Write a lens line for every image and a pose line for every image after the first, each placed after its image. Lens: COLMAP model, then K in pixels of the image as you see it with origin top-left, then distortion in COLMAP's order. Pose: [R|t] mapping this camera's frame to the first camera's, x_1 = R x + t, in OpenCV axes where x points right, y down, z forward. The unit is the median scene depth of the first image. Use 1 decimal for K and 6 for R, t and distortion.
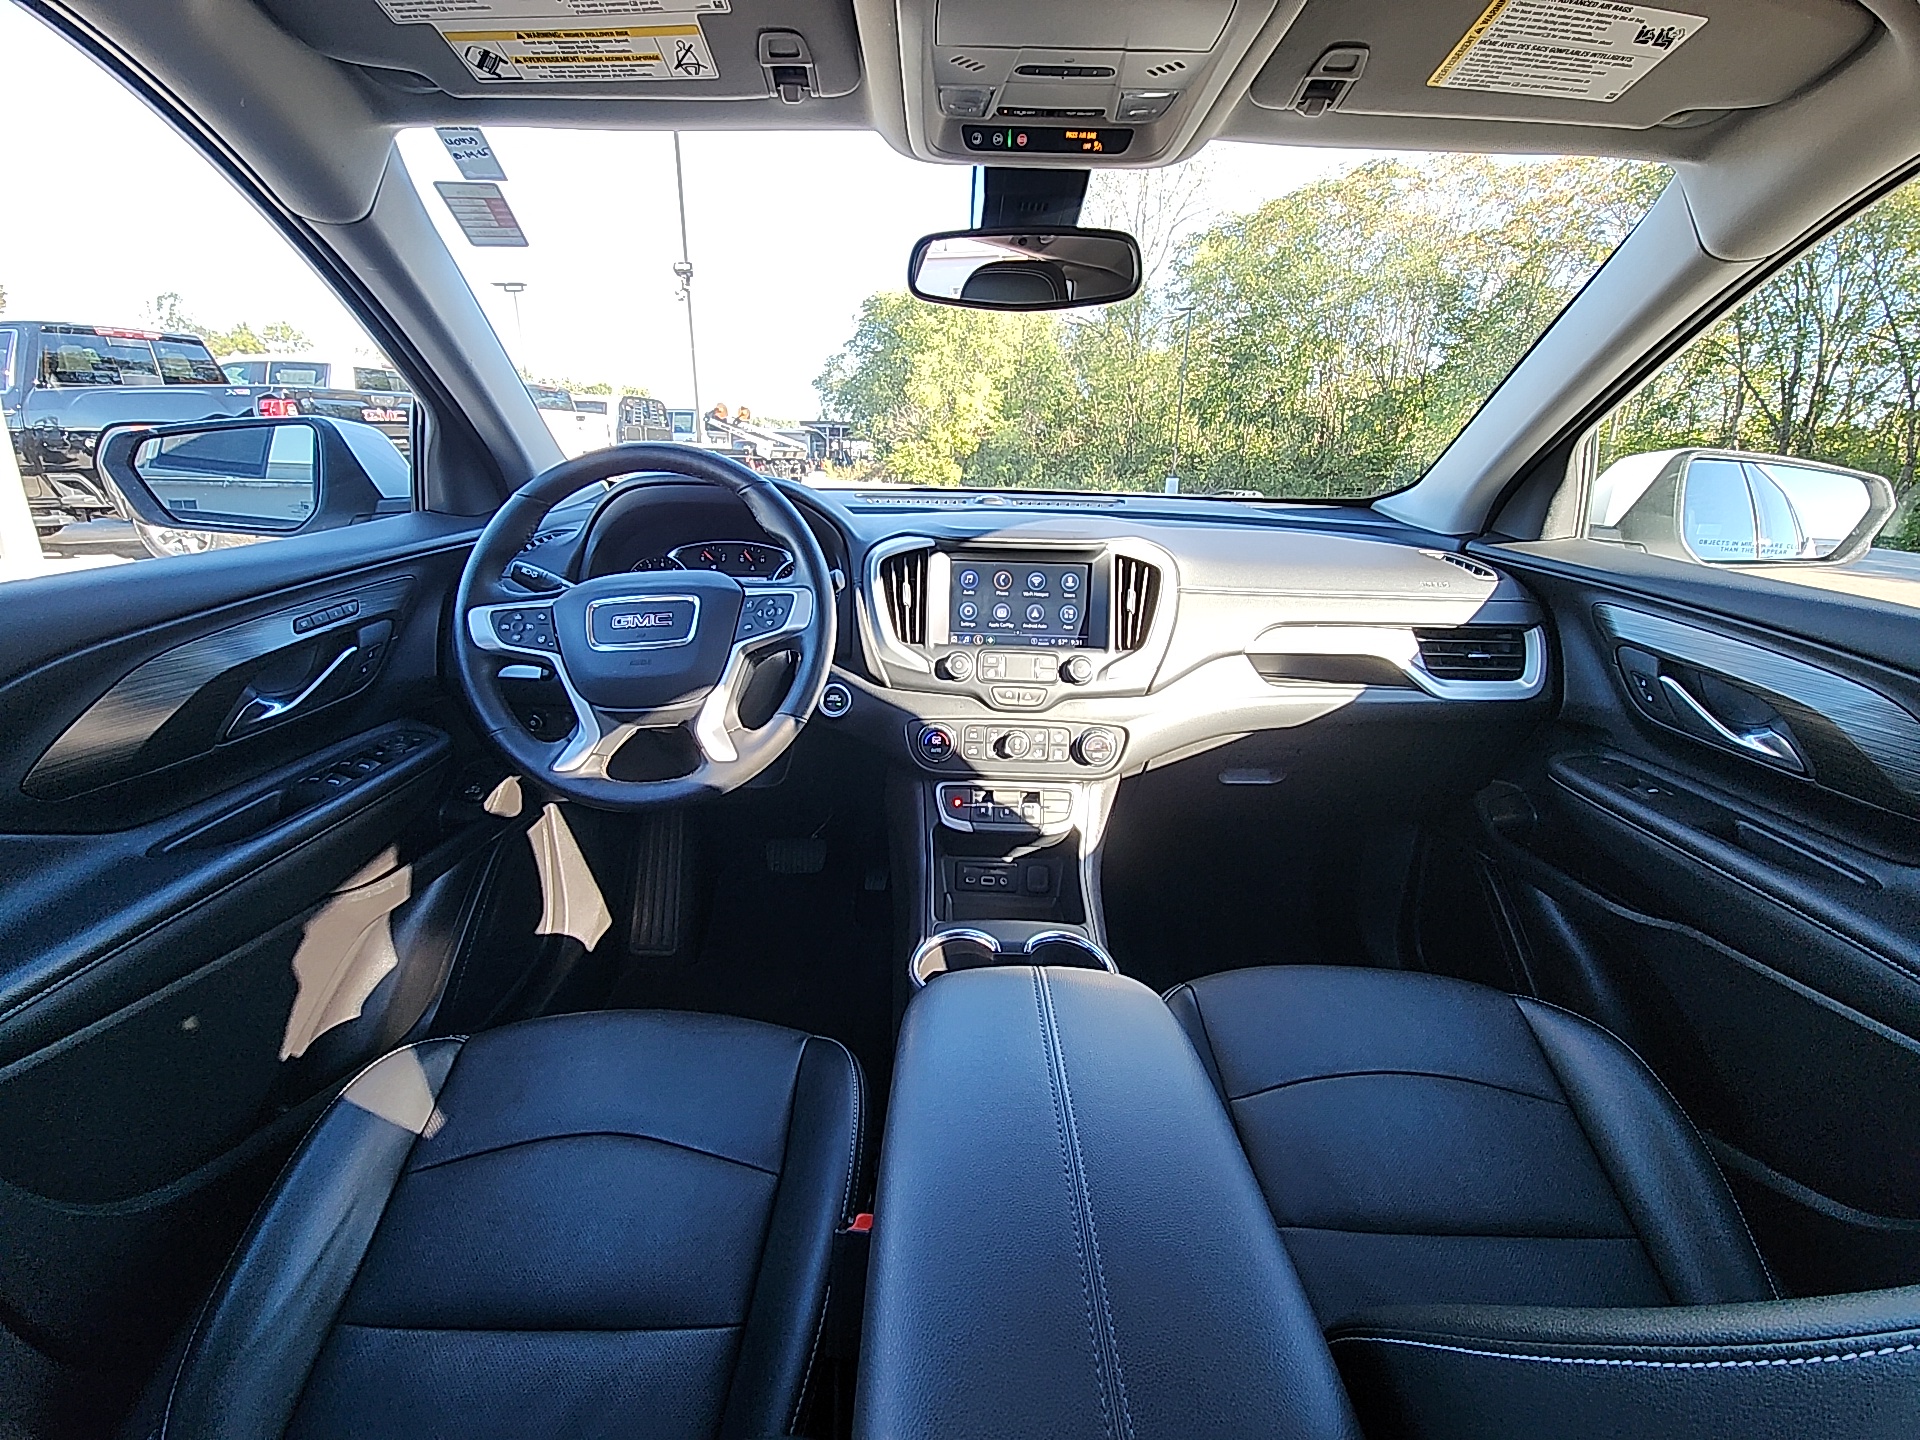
lens RADIAL K [[771.4, 0, 953.6], [0, 771.4, 700.0], [0, 0, 1]] dist [0.012622, -0.011183]
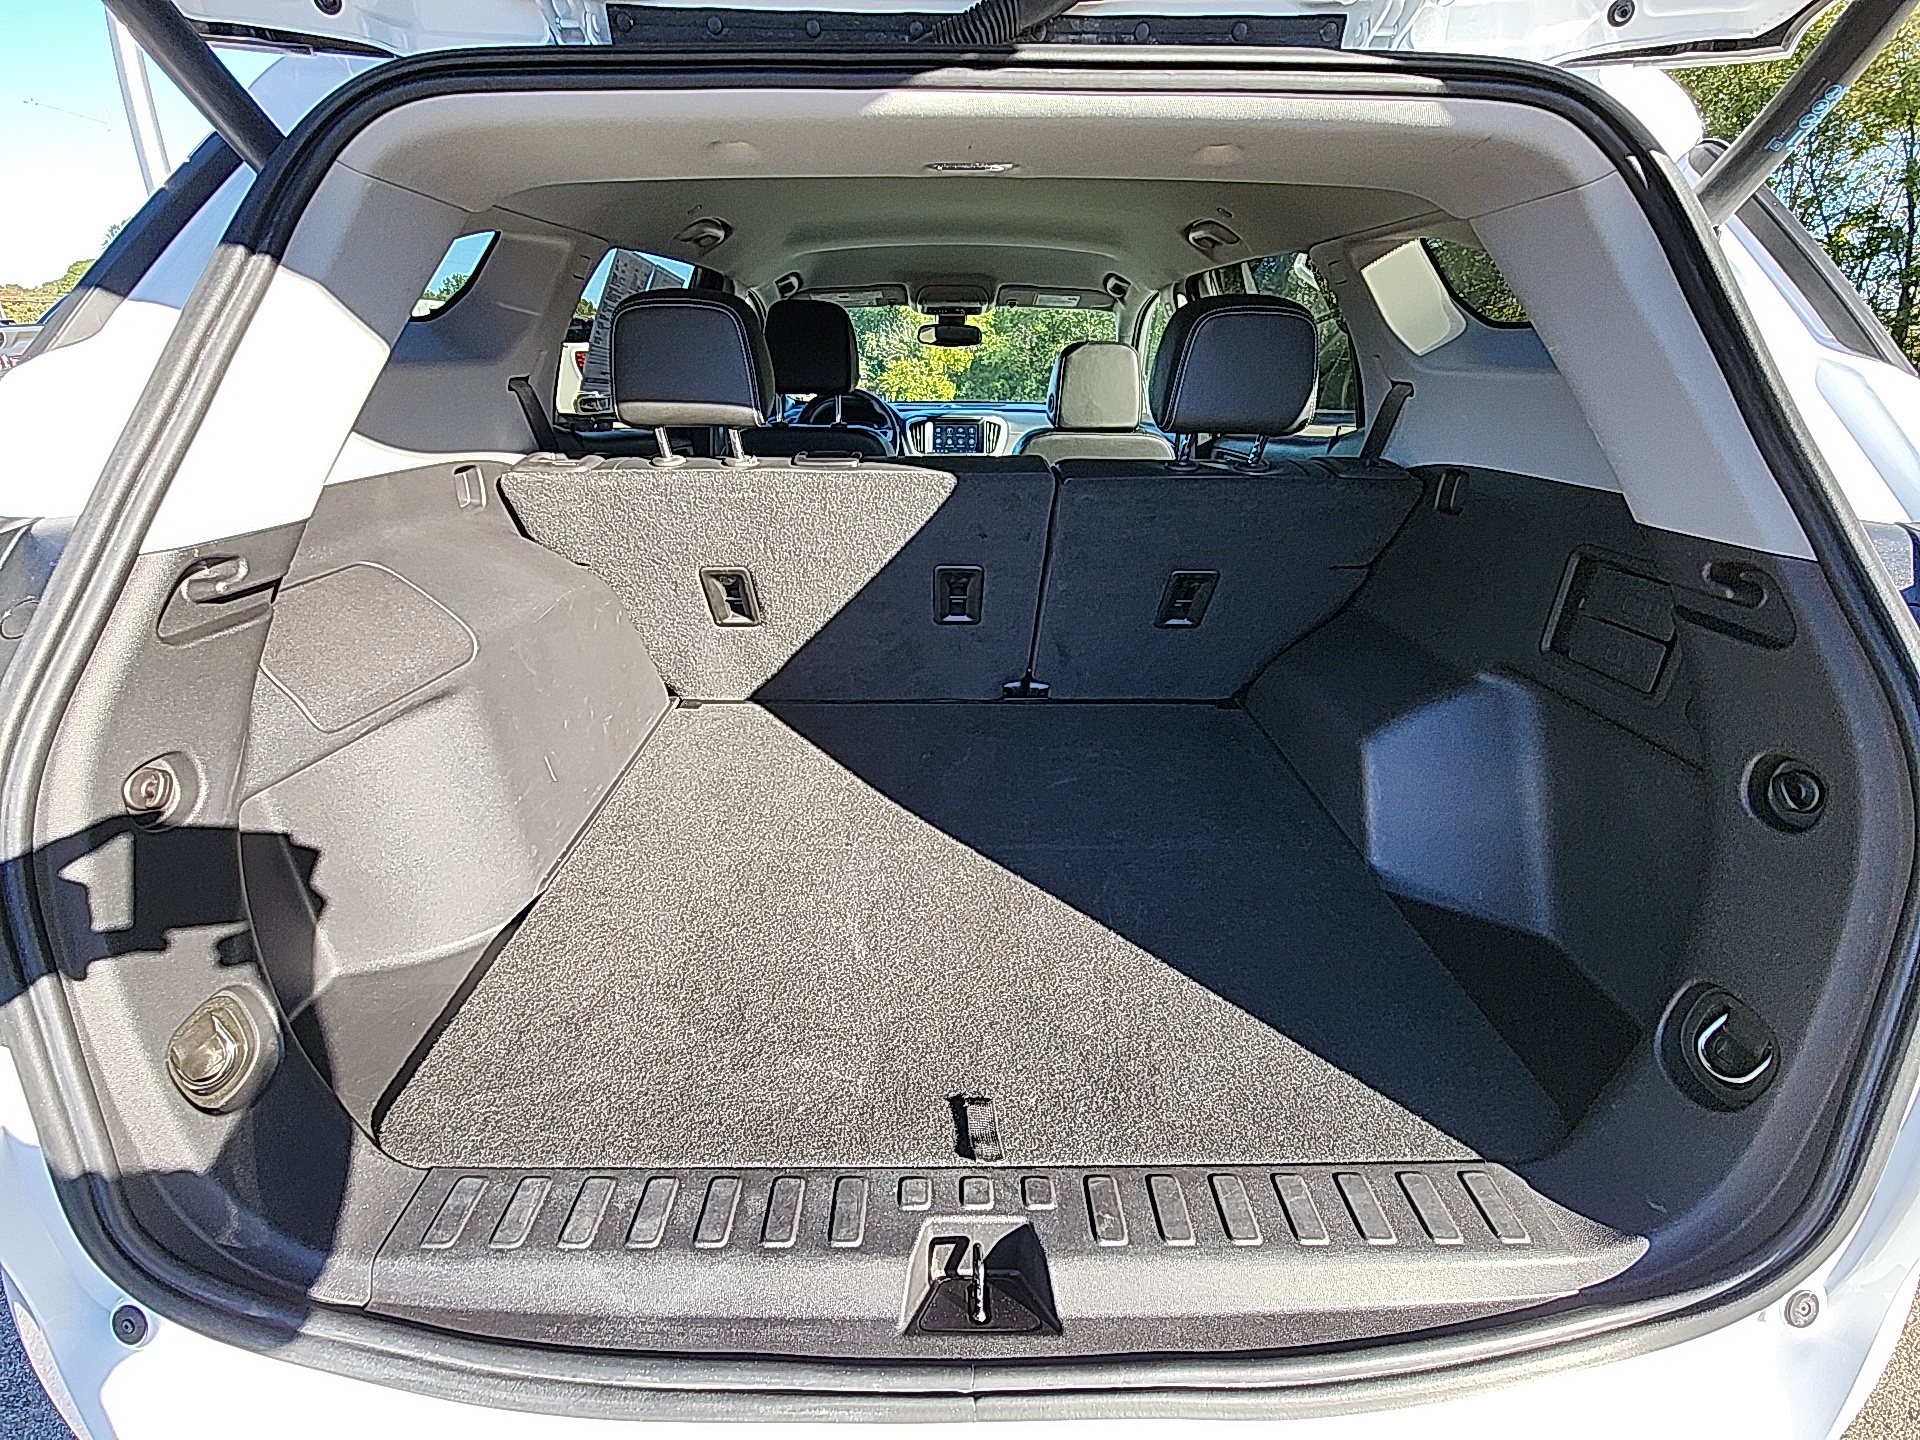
lens RADIAL K [[771.4, 0, 949.6], [0, 771.4, 695.7], [0, 0, 1]] dist [0.012622, -0.011183]
pose [[0.999701, -0.023387, -0.007169, 0.060646], [0.023940, 0.995608, 0.090511, 0.609988], [0.005021, -0.090656, 0.995870, -2.127843]]
